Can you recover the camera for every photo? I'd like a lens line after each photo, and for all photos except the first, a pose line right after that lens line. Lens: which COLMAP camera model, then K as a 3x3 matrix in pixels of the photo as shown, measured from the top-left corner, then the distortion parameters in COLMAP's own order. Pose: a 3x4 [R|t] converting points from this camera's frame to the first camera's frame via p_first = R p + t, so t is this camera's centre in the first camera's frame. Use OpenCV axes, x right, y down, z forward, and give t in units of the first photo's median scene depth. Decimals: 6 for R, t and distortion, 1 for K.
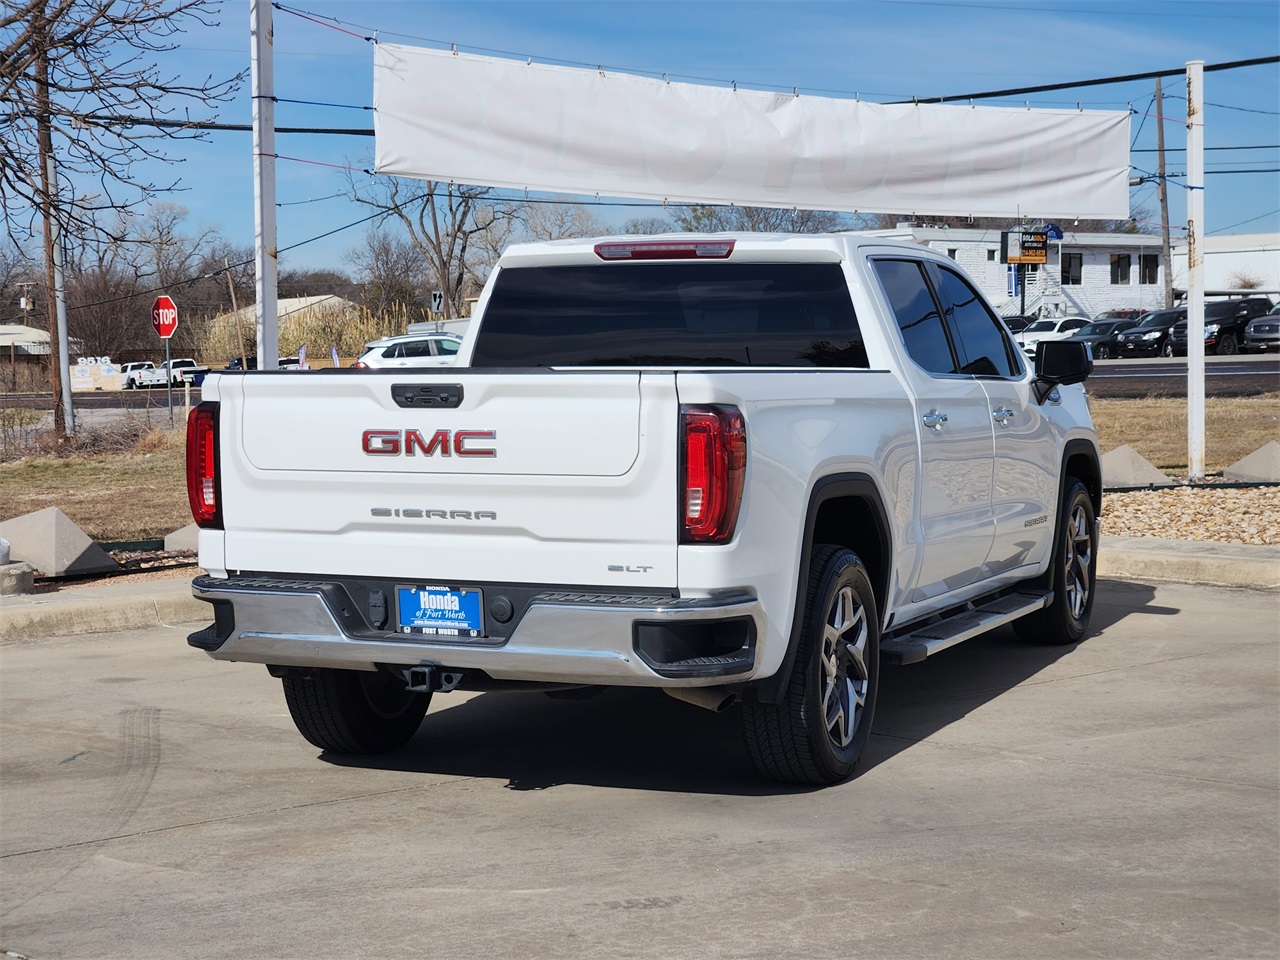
lens RADIAL K [[2501.0, 0, 640.0], [0, 2501.0, 480.0], [0, 0, 1]] dist [-0.686941, 8.234345]
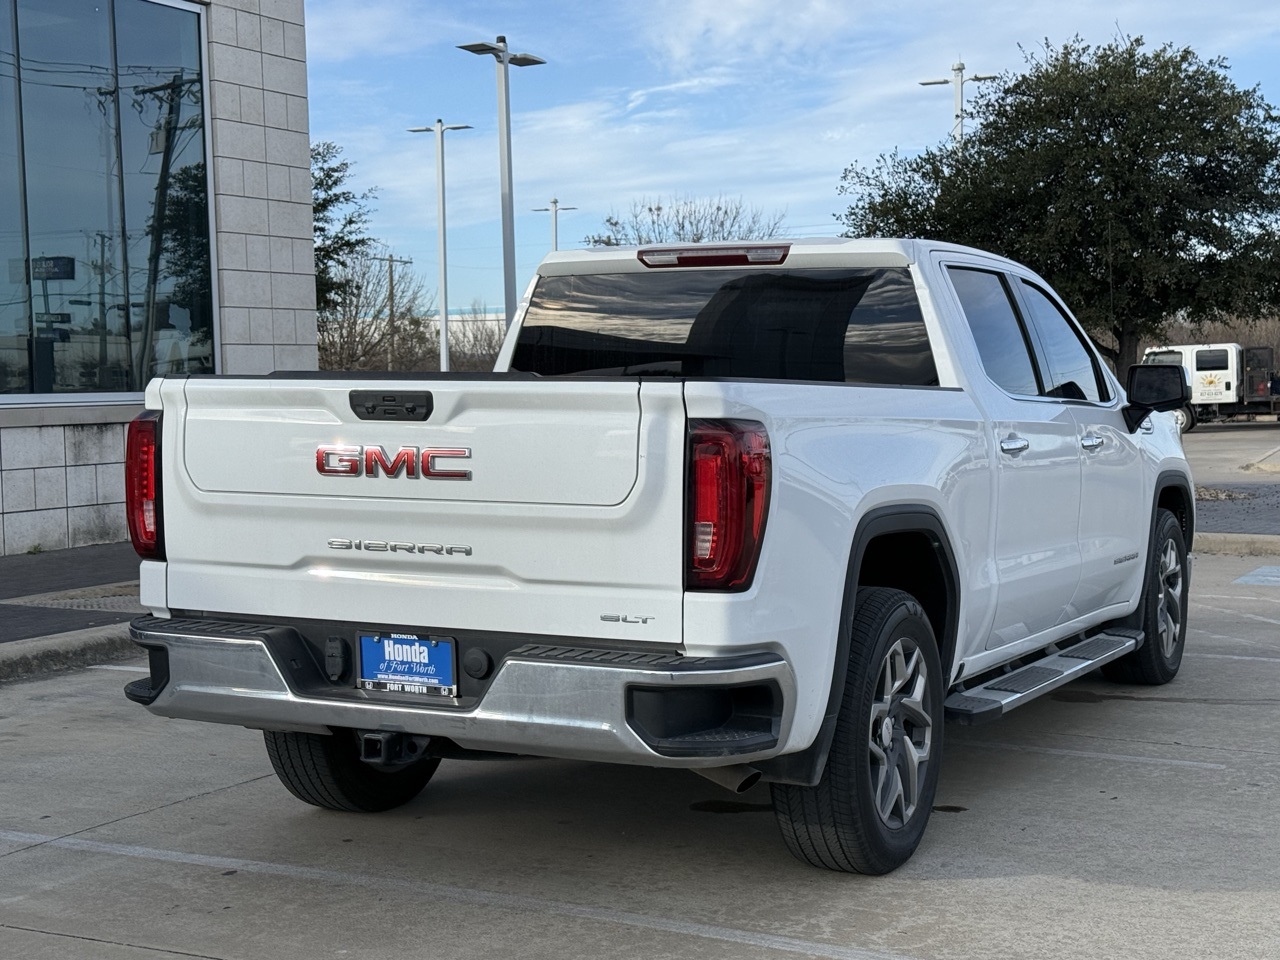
lens RADIAL K [[1939.2, 0, 640.0], [0, 1939.2, 480.0], [0, 0, 1]] dist [0.159692, -0.049816]
pose [[0.996974, 0.013916, -0.076483, 0.046956], [-0.014661, 0.999850, -0.009190, -0.004232], [0.076343, 0.010283, 0.997029, 0.352763]]
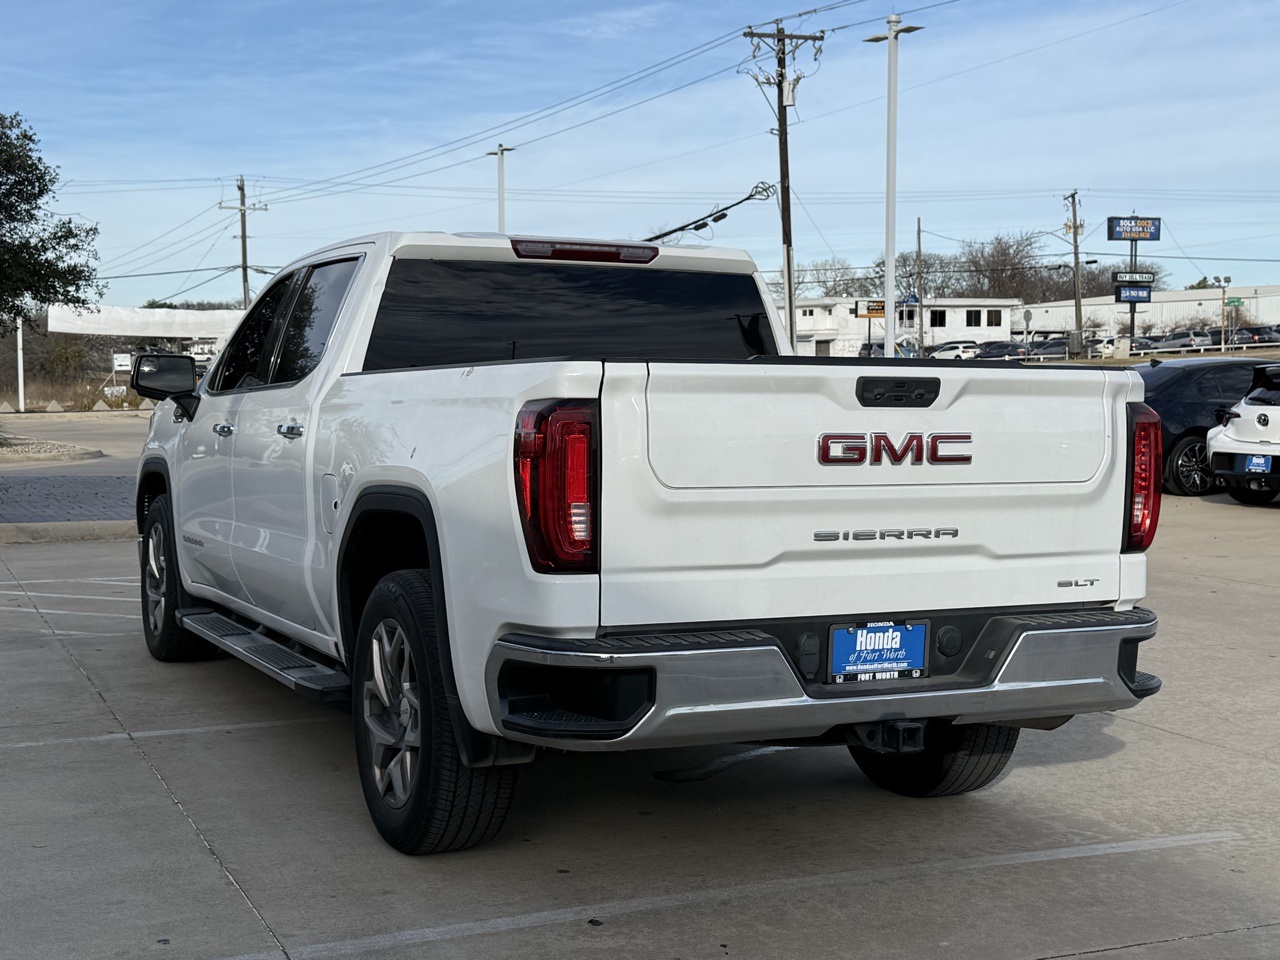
lens RADIAL K [[1744.7, 0, 640.0], [0, 1744.7, 480.0], [0, 0, 1]] dist [0.089181, 0.008103]
pose [[0.675115, -0.024193, 0.737316, -0.564932], [0.032526, 0.999466, 0.003013, -0.009082], [-0.736995, 0.021948, 0.675541, 0.661606]]
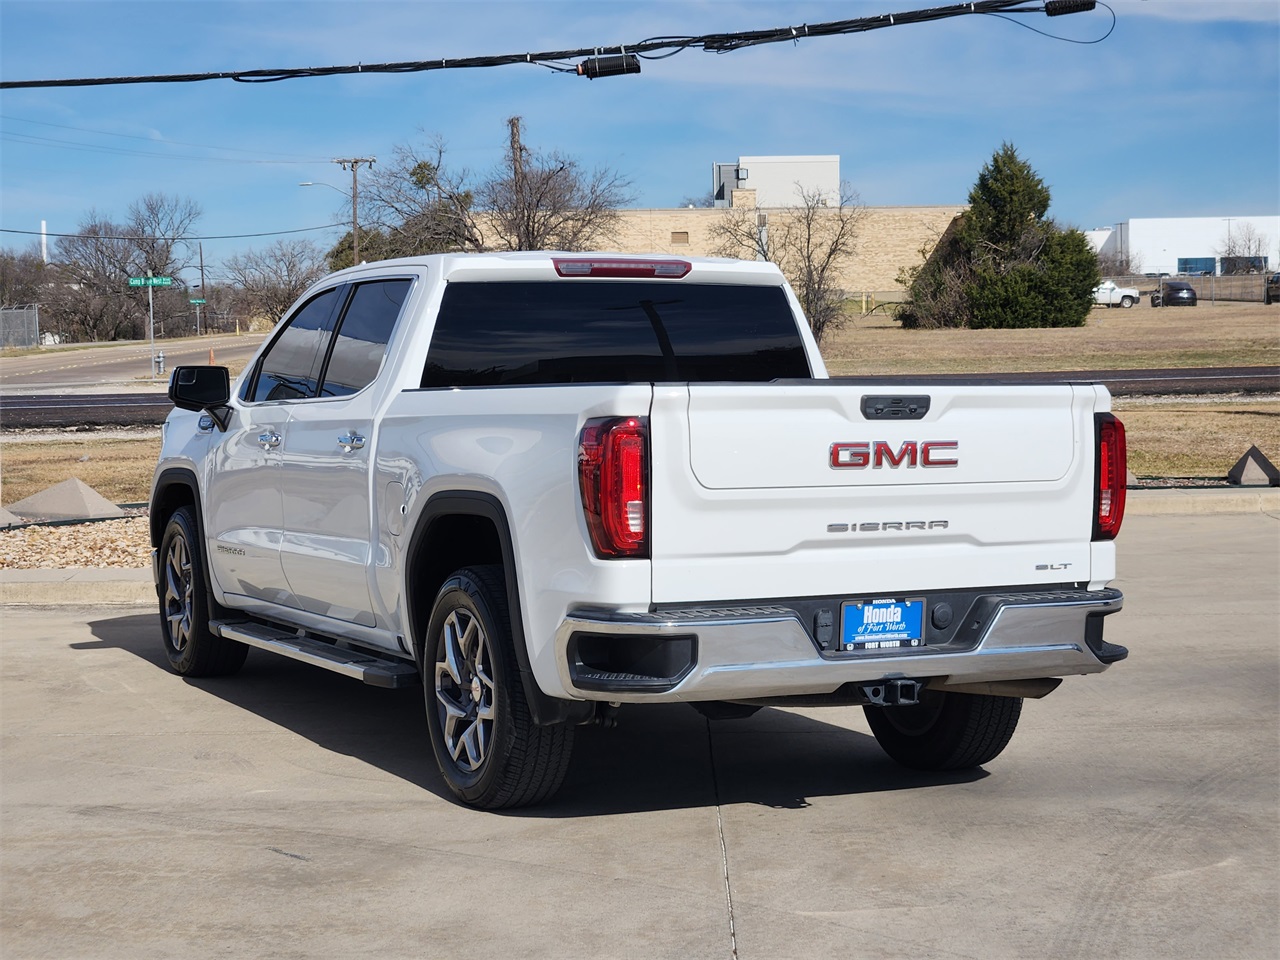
lens RADIAL K [[2501.0, 0, 640.0], [0, 2501.0, 480.0], [0, 0, 1]] dist [-0.686941, 8.234345]
pose [[0.676804, -0.027940, 0.735633, -0.874313], [0.043697, 0.999042, -0.002258, -0.006877], [-0.734865, 0.033674, 0.677377, 0.397026]]
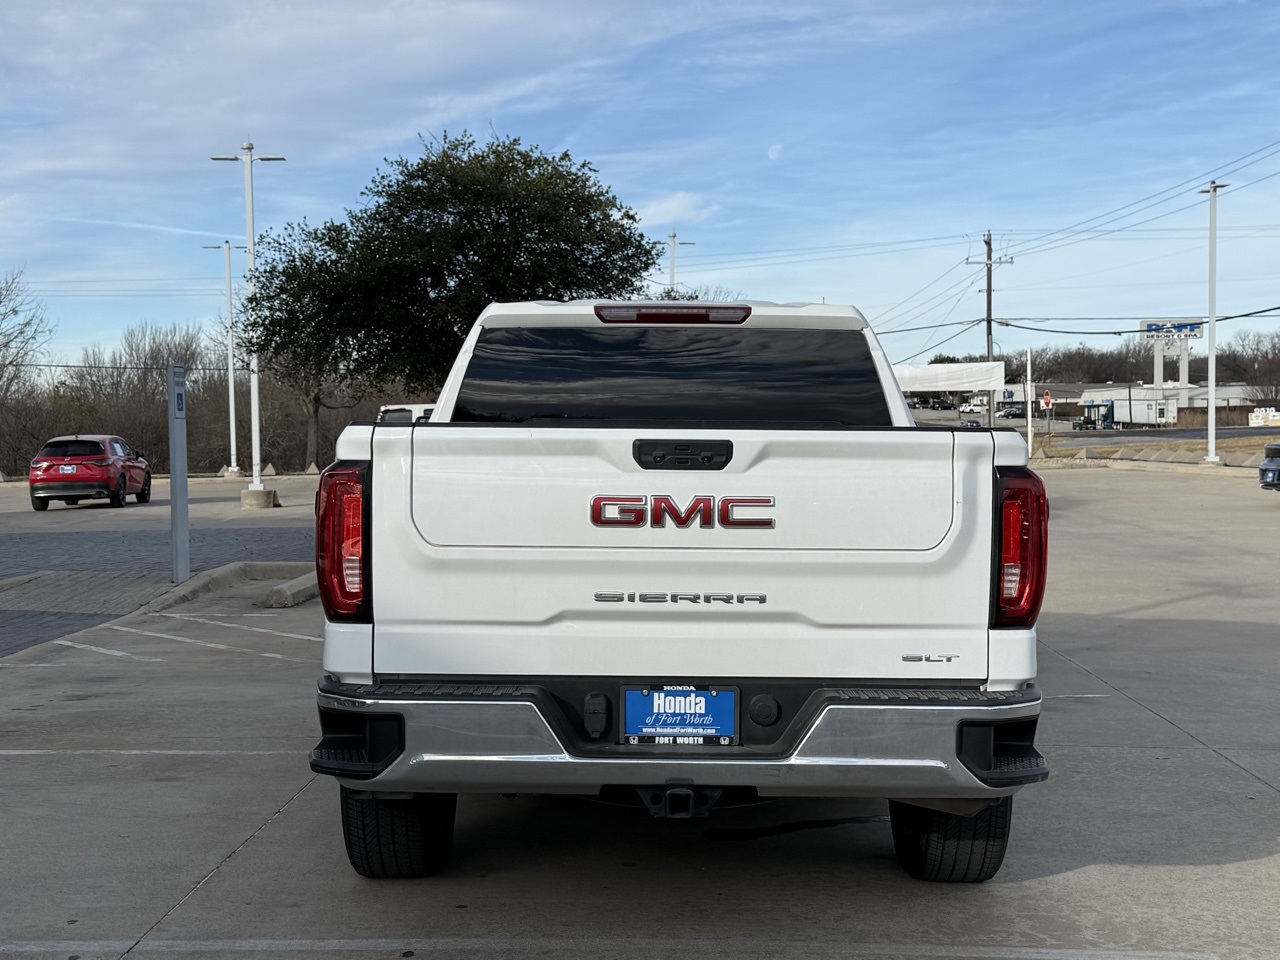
lens RADIAL K [[1744.7, 0, 640.0], [0, 1744.7, 480.0], [0, 0, 1]] dist [0.089181, 0.008103]
pose [[0.927374, 0.004875, 0.374103, -0.310456], [0.008991, 0.999336, -0.035309, -0.005198], [-0.374027, 0.036108, 0.926715, 0.463210]]
